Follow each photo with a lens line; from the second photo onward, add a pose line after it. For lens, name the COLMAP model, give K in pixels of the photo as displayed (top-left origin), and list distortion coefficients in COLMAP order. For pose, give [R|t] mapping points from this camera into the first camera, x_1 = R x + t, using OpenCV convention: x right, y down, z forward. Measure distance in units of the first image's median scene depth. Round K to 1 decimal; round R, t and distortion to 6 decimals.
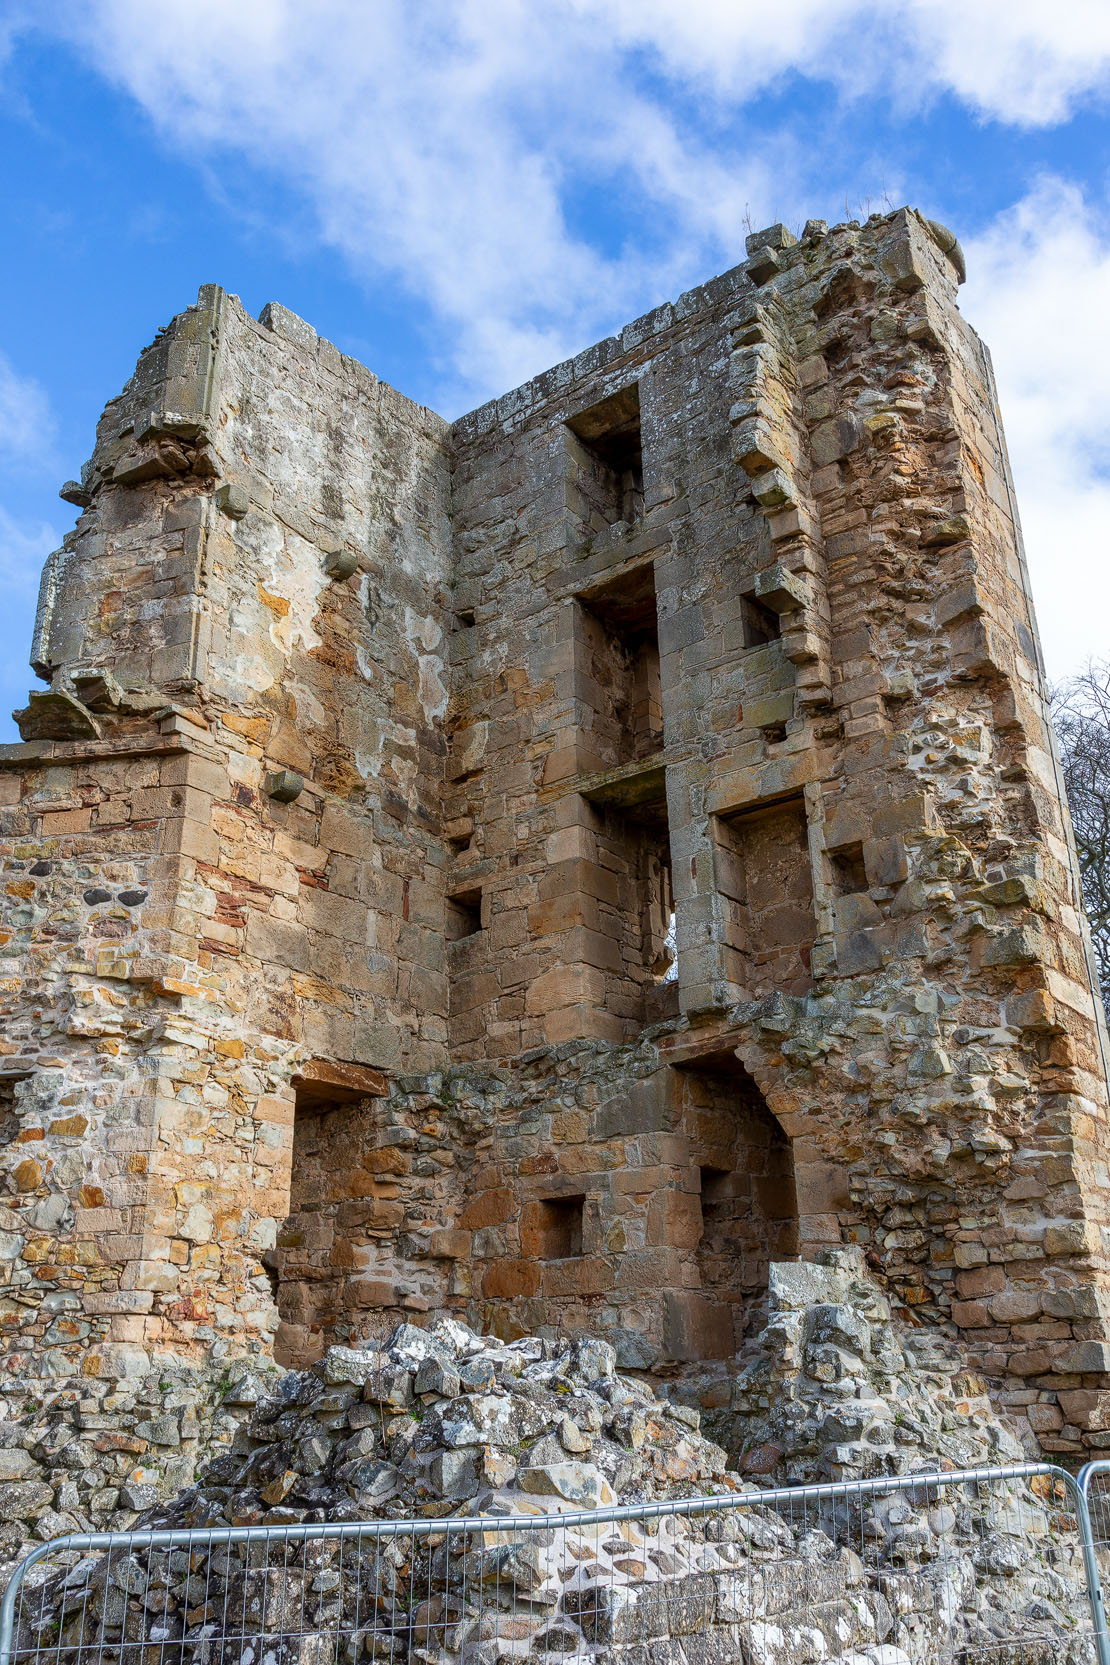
lens RADIAL K [[1437.7, 0, 562.3], [0, 1437.7, 830.1], [0, 0, 1]] dist [-0.012131, 0.001376]
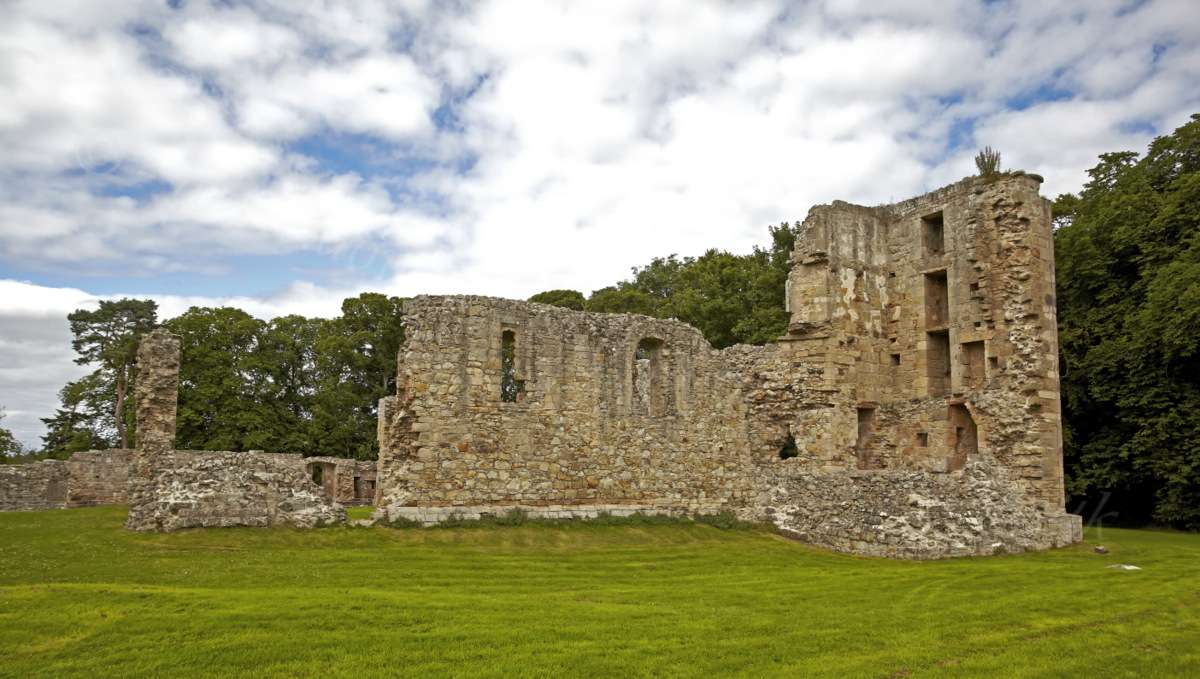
lens RADIAL K [[817.2, 0, 619.5], [0, 817.2, 392.2], [0, 0, 1]] dist [0.000792, 0.002550]
pose [[0.936360, -0.009596, -0.350909, 0.010967], [0.114704, 0.953120, 0.280011, -0.648734], [0.331772, -0.302442, 0.893564, -1.445872]]
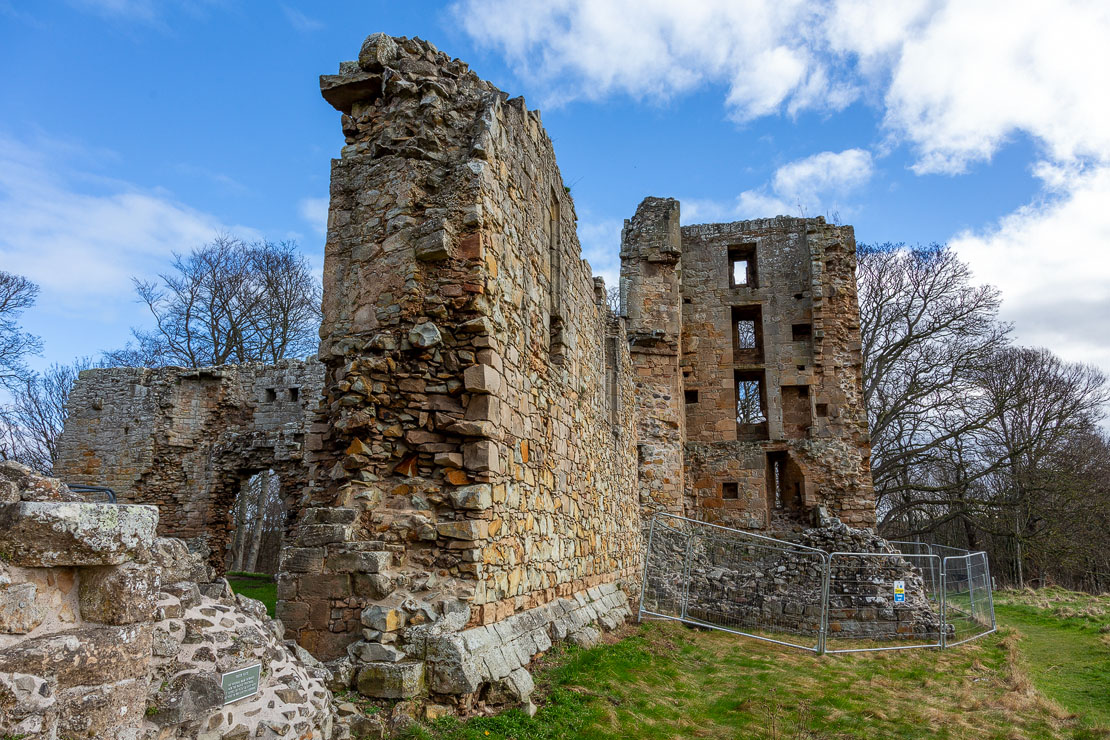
lens RADIAL K [[751.7, 0, 557.8], [0, 751.7, 370.5], [0, 0, 1]] dist [0.009269, 0.001040]
pose [[0.900942, 0.118125, 0.417553, -1.256392], [-0.189827, 0.972569, 0.134446, -0.206293], [-0.390217, -0.200391, 0.898651, -0.524088]]
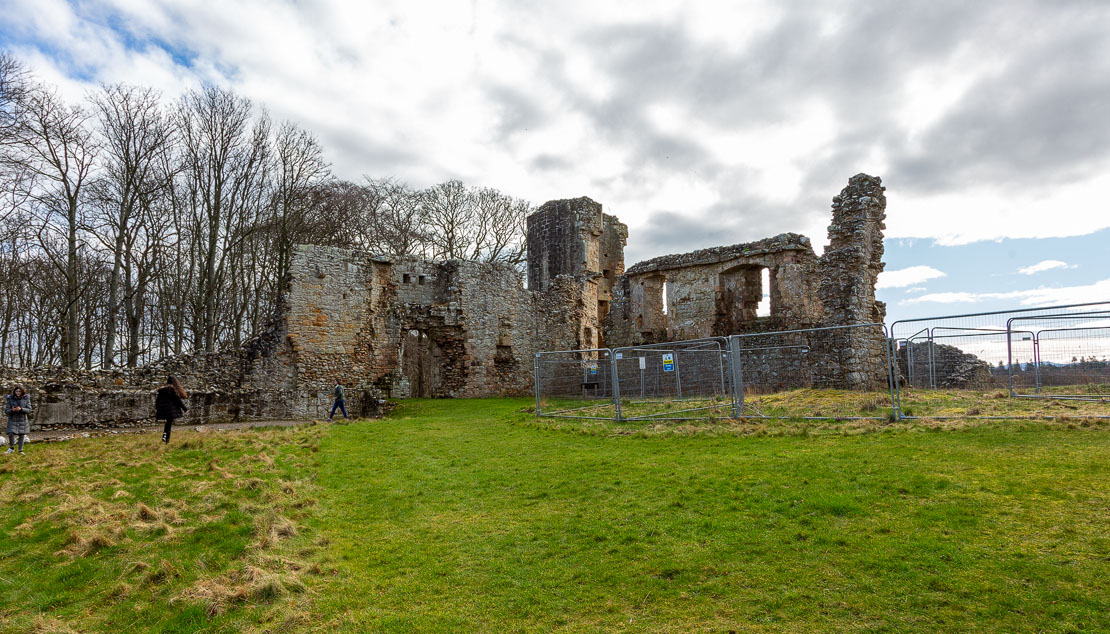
lens RADIAL K [[777.0, 0, 553.8], [0, 777.0, 318.4], [0, 0, 1]] dist [0.000276, 0.000019]
pose [[0.187812, 0.107475, 0.976307, -3.911331], [-0.372954, 0.927353, -0.030341, 0.288906], [-0.908643, -0.358420, 0.214251, 0.325423]]
